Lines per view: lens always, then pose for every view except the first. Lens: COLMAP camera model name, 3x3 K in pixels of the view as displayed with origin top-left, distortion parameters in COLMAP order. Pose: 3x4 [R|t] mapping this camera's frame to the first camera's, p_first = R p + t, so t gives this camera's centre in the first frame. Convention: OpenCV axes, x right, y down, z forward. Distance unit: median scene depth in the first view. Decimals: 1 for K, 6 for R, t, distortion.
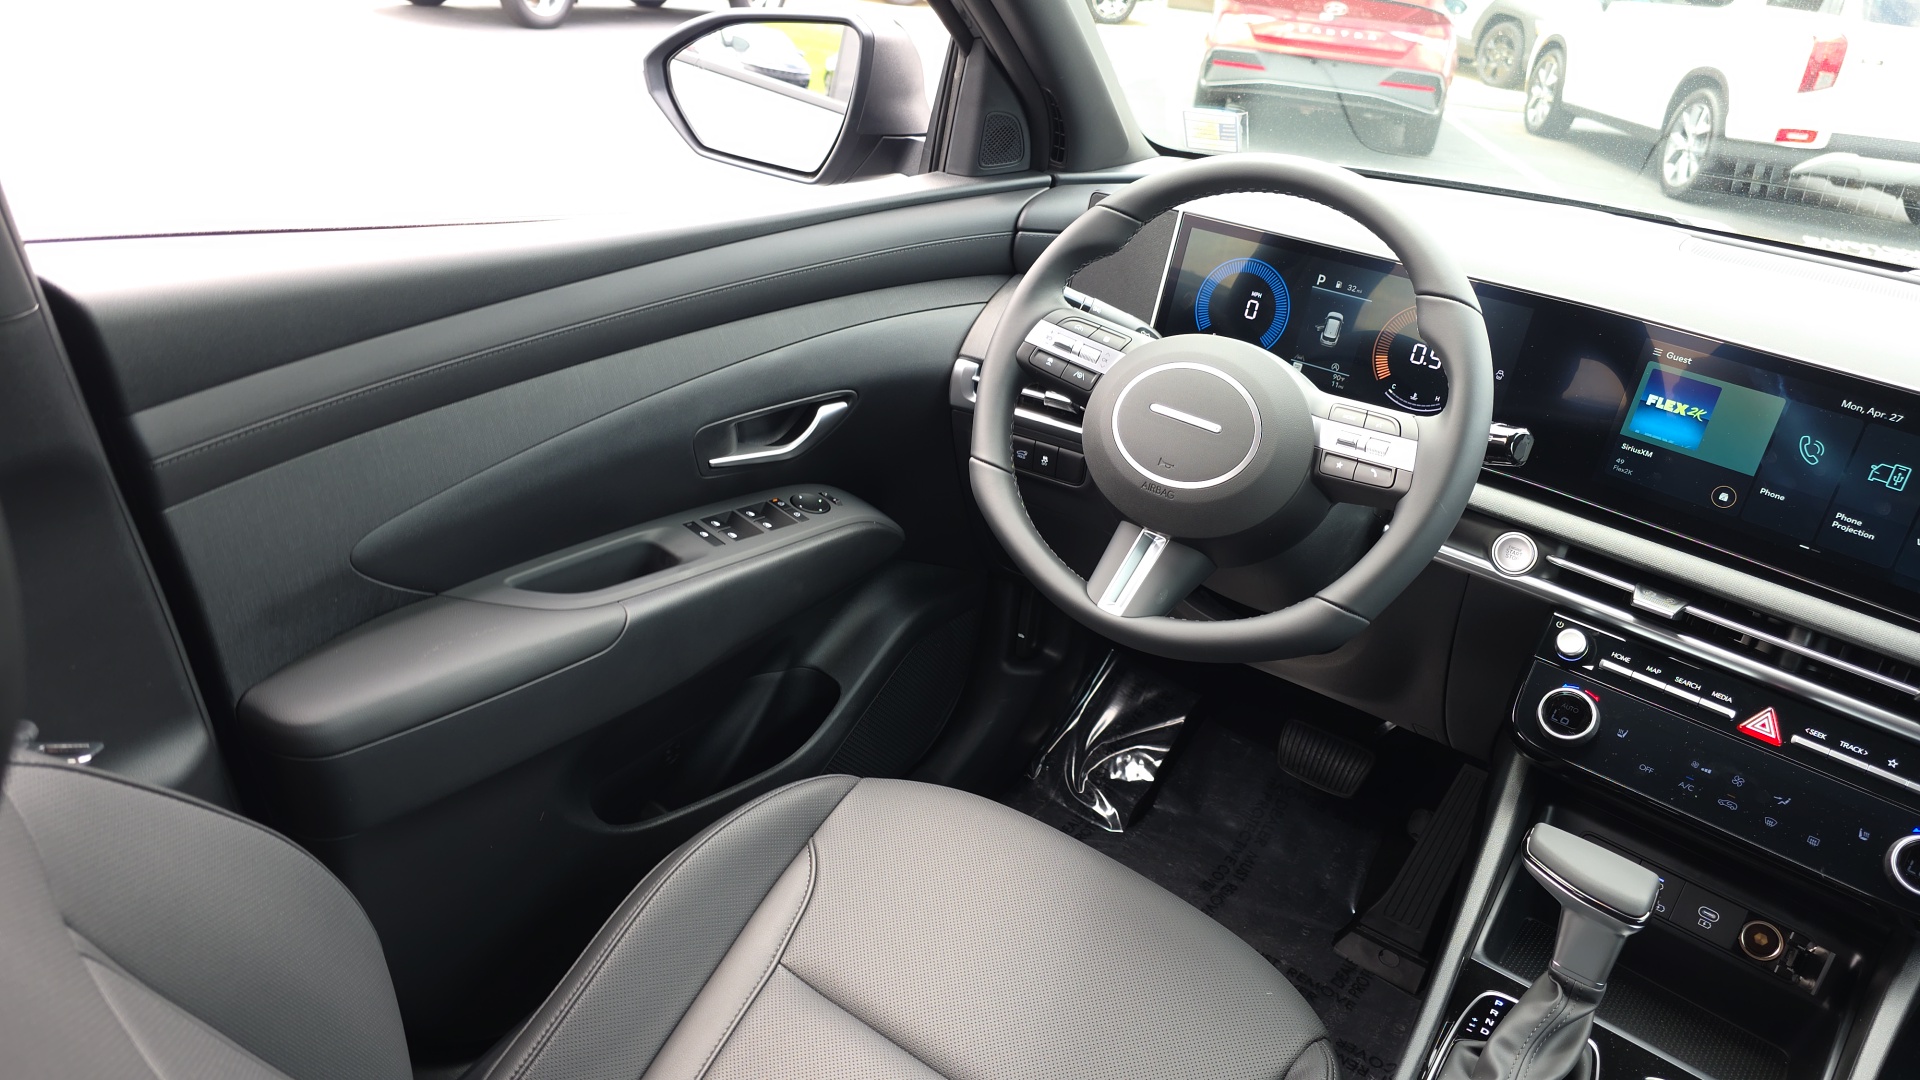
lens RADIAL K [[1302.5, 0, 949.5], [0, 1302.5, 503.5], [0, 0, 1]] dist [0.060317, -0.067782]
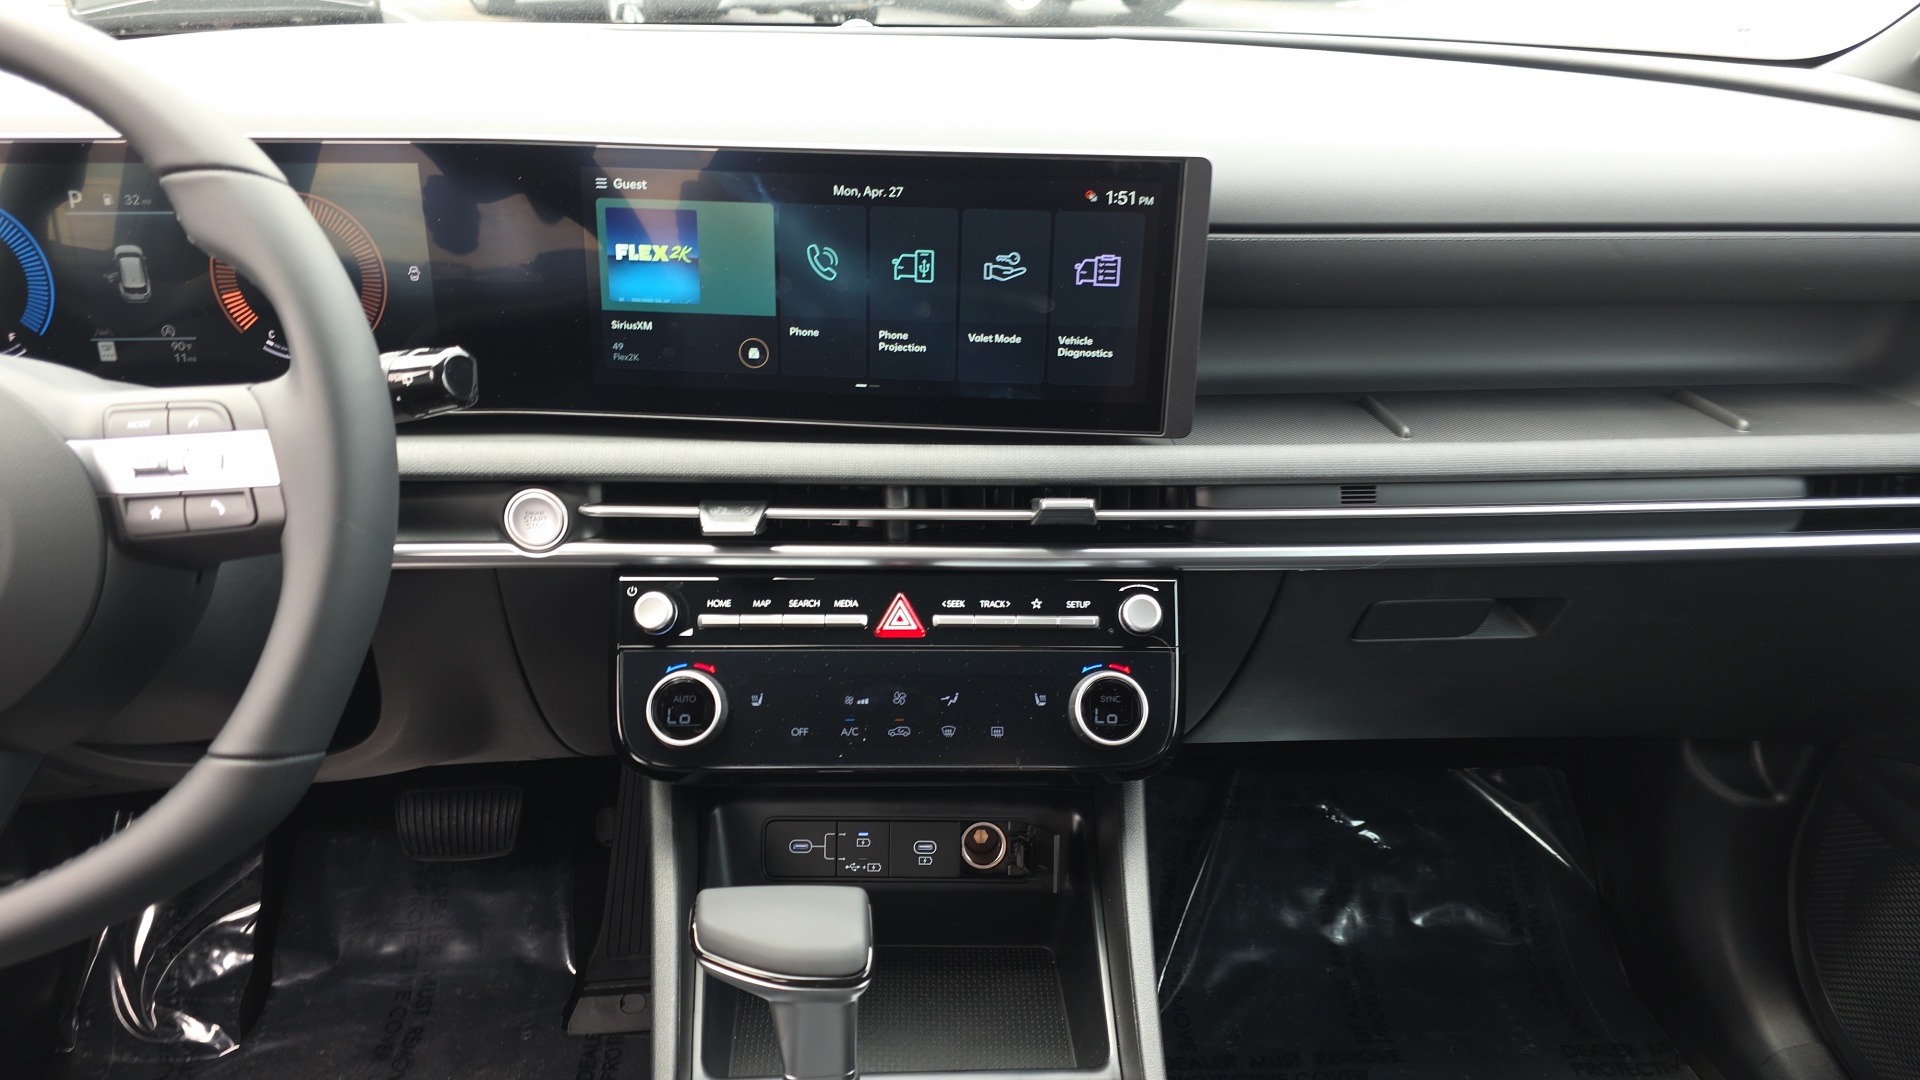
lens RADIAL K [[1302.5, 0, 952.5], [0, 1302.5, 555.2], [0, 0, 1]] dist [0.060317, -0.067782]
pose [[0.741484, -0.391307, 0.545050, 0.221464], [0.331969, 0.919890, 0.208805, -0.016756], [-0.583093, 0.026114, 0.811986, 0.334583]]
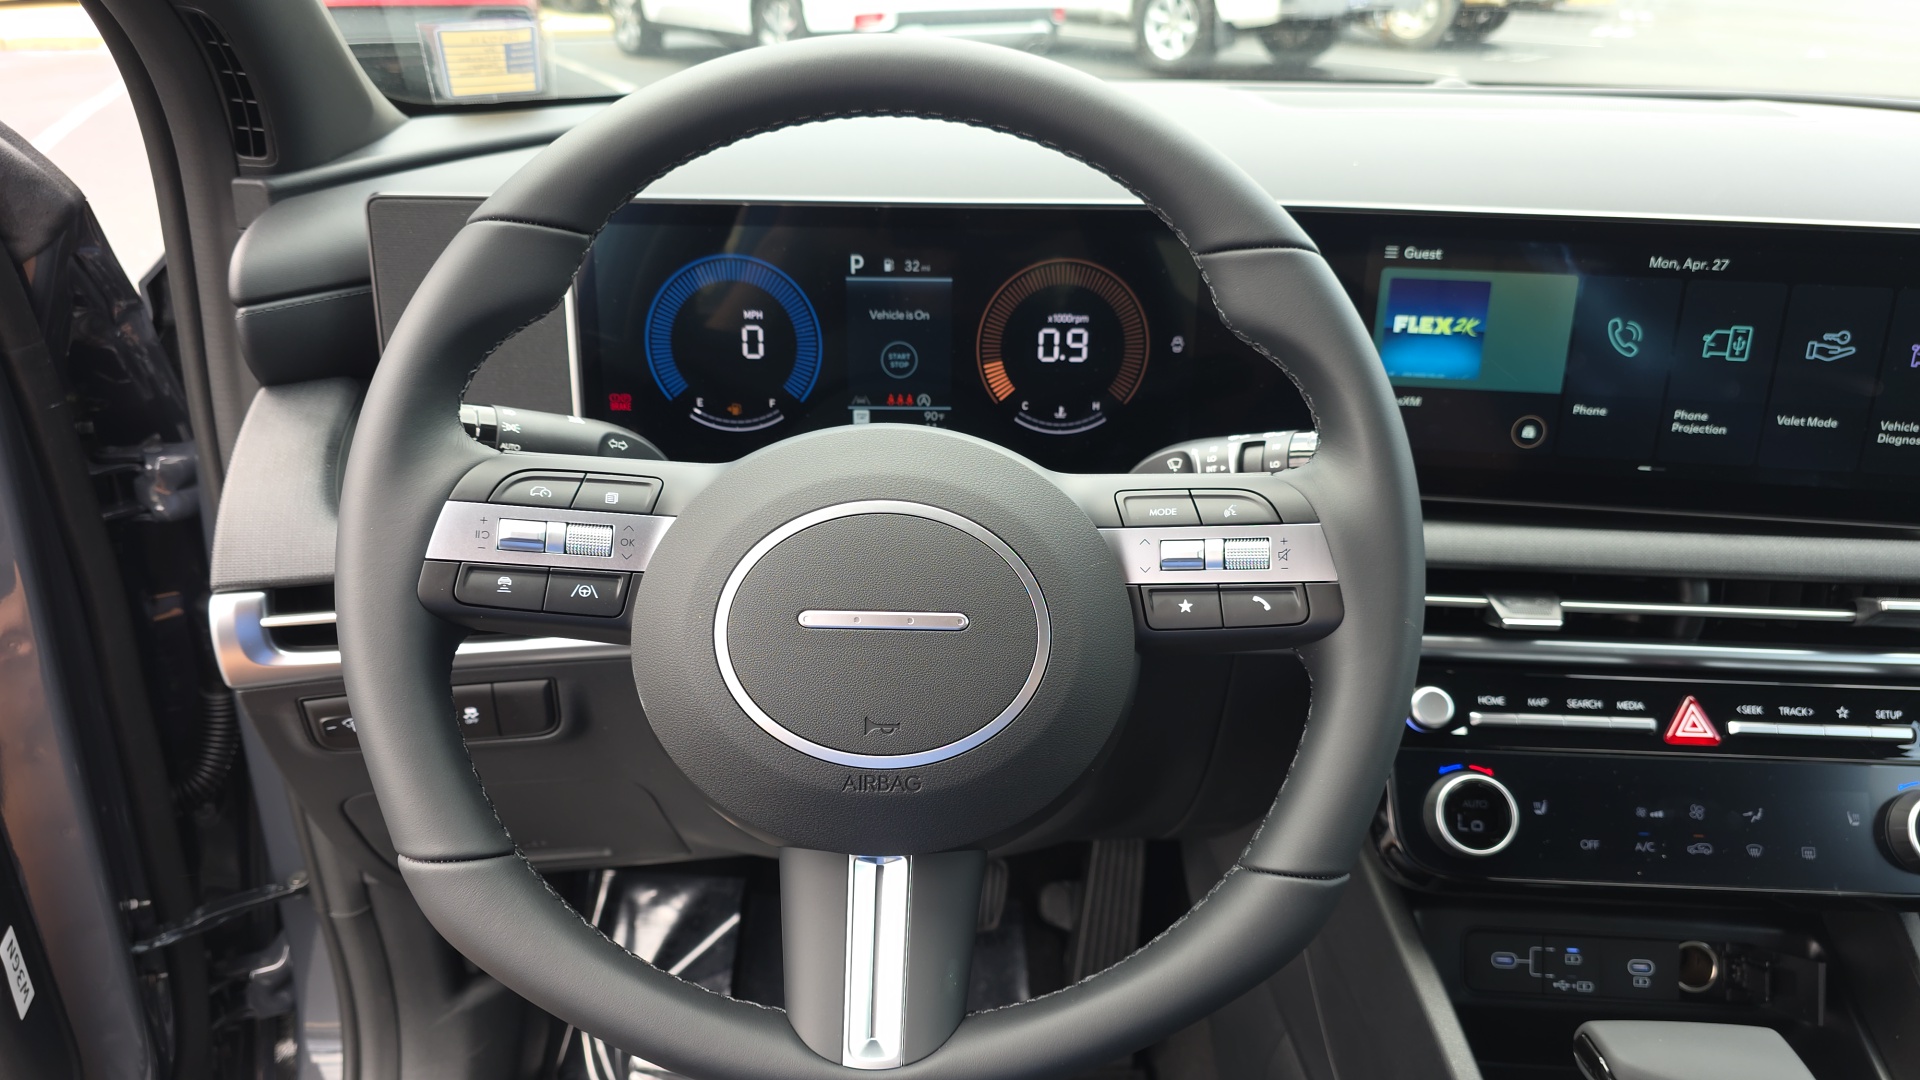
lens RADIAL K [[1302.5, 0, 956.6], [0, 1302.5, 555.0], [0, 0, 1]] dist [0.060317, -0.067782]
pose [[0.780269, -0.352013, 0.516979, -0.031725], [0.315687, 0.935219, 0.160331, -0.150833], [-0.539928, 0.038102, 0.840848, 0.577702]]
